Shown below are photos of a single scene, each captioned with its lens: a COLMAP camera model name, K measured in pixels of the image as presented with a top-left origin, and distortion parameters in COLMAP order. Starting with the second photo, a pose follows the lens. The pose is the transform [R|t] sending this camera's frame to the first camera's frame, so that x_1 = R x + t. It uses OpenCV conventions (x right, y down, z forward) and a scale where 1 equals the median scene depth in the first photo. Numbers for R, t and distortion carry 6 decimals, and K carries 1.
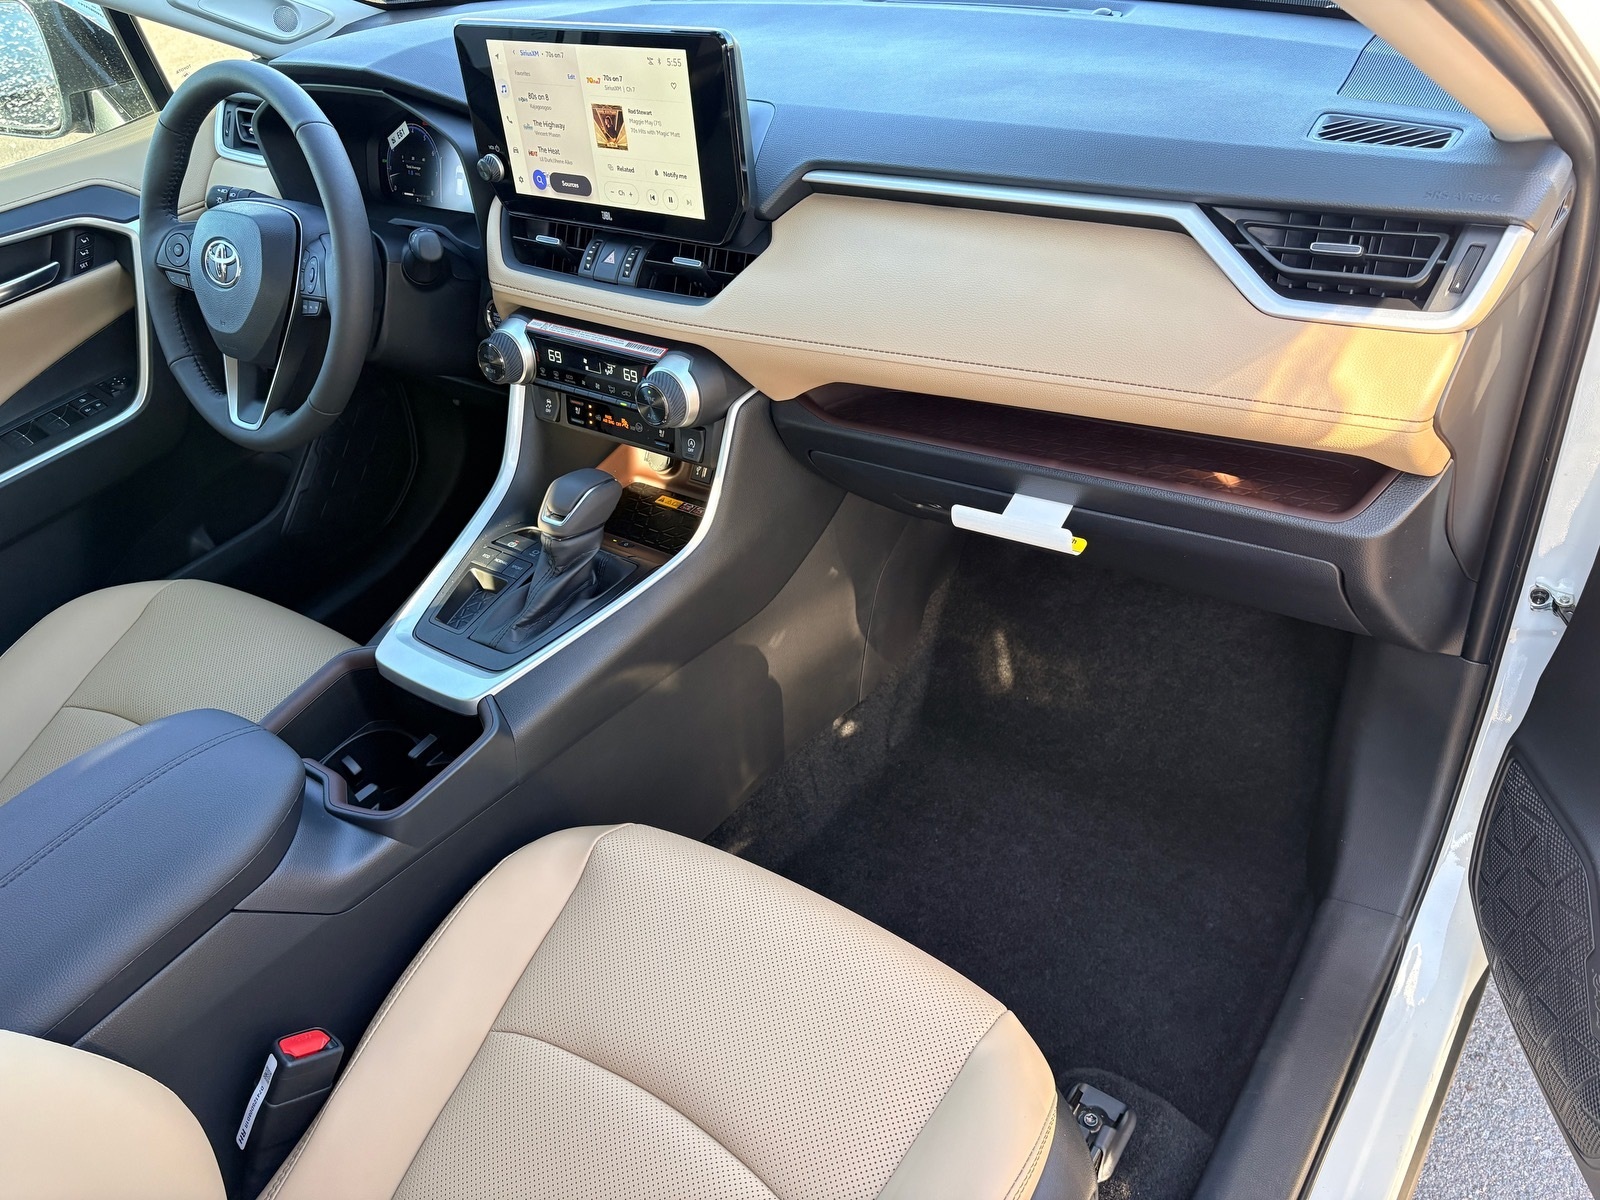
lens RADIAL K [[1236.2, 0, 796.0], [0, 1236.2, 596.0], [0, 0, 1]] dist [0.038810, -0.018596]
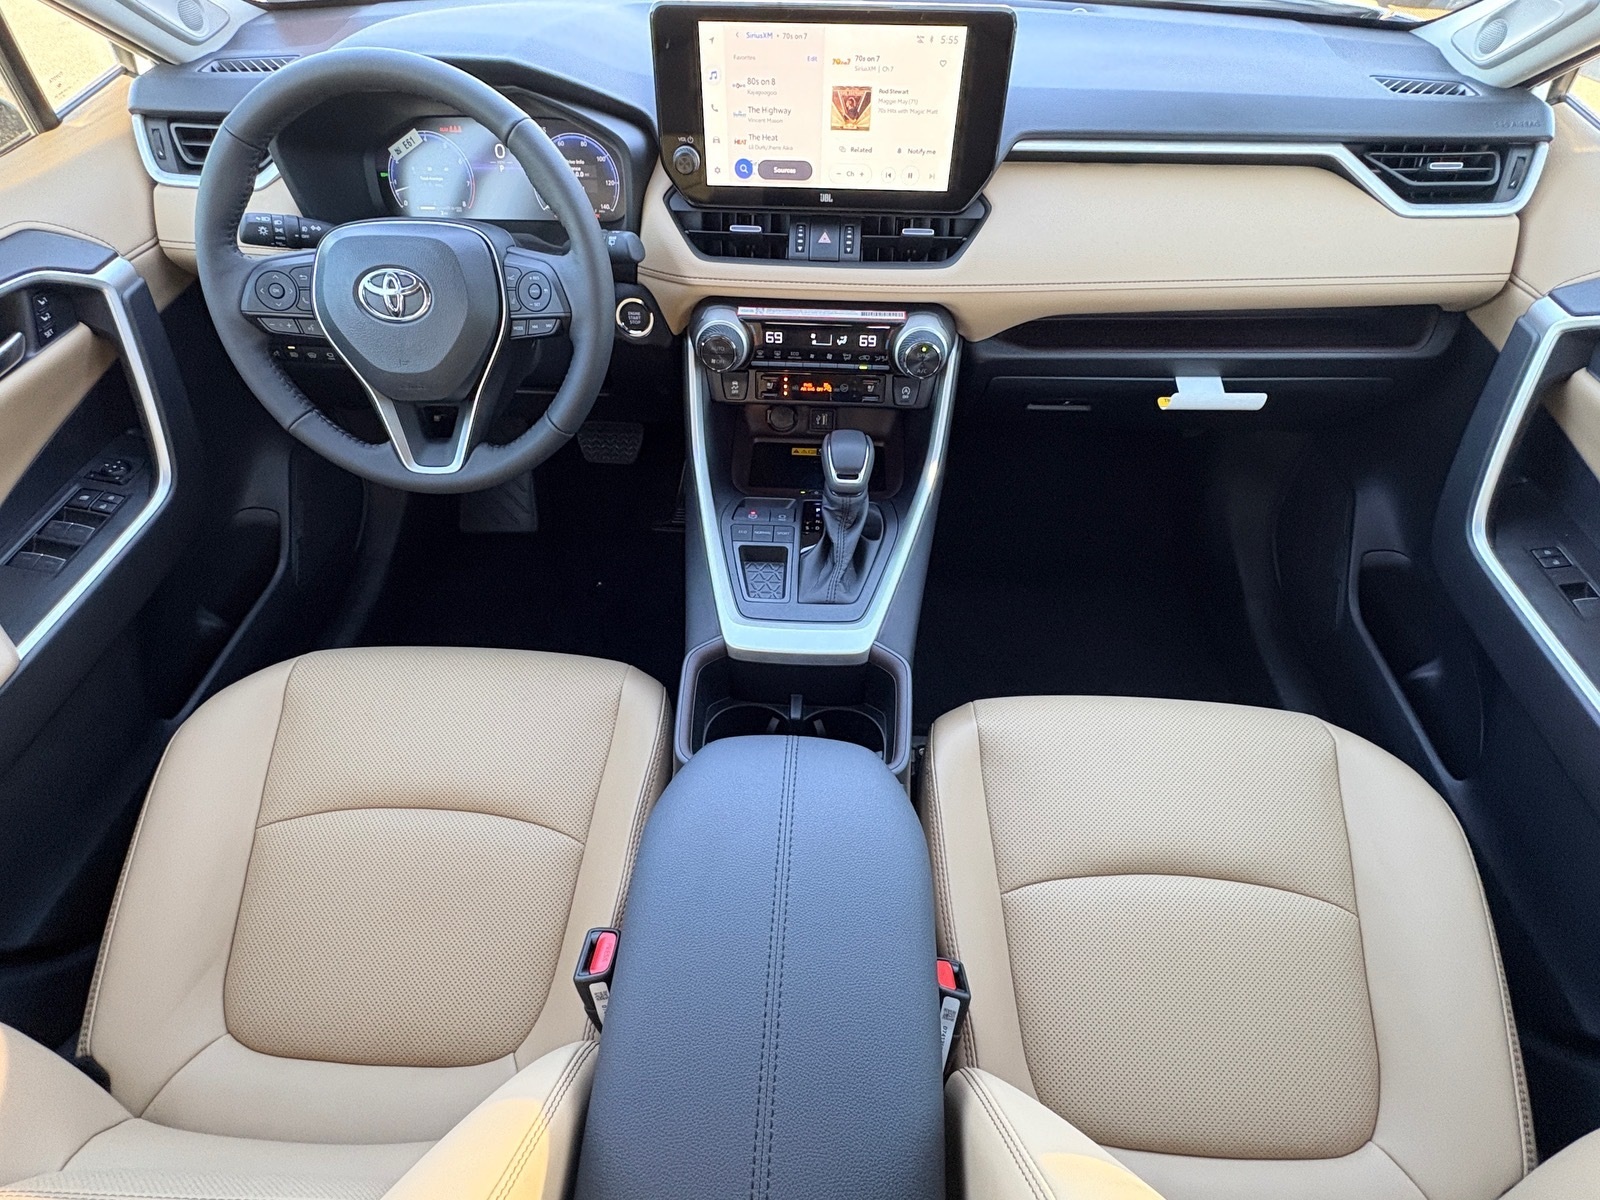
lens RADIAL K [[827.3, 0, 790.3], [0, 827.3, 599.8], [0, 0, 1]] dist [0.004970, -0.001347]
pose [[0.825137, -0.305842, 0.474984, -0.636806], [0.238281, 0.950747, 0.198246, -0.120257], [-0.512222, -0.050400, 0.857373, 0.368775]]
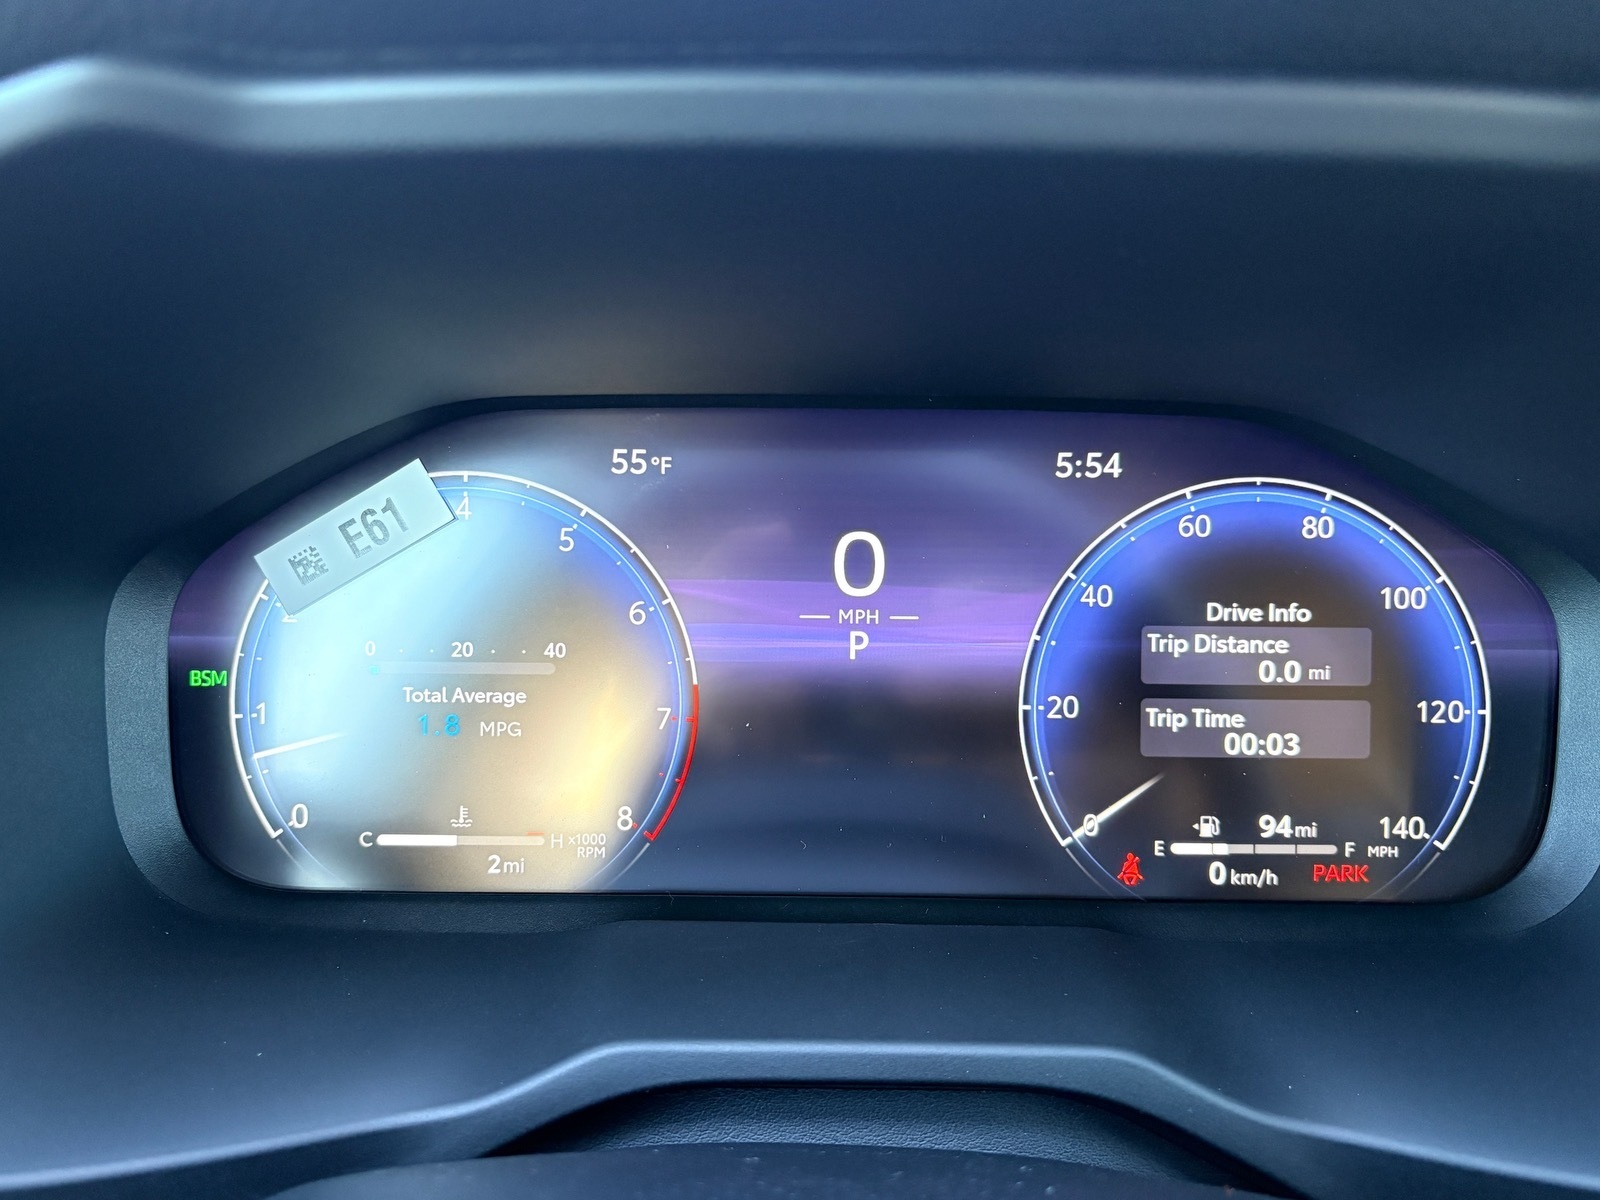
lens RADIAL K [[1297.3, 0, 797.2], [0, 1297.3, 611.1], [0, 0, 1]] dist [-0.012391, -0.006599]
pose [[0.800133, -0.080096, 0.594451, -0.497350], [0.253713, 0.943217, -0.214410, -0.398635], [-0.543523, 0.322376, 0.775020, 1.083480]]
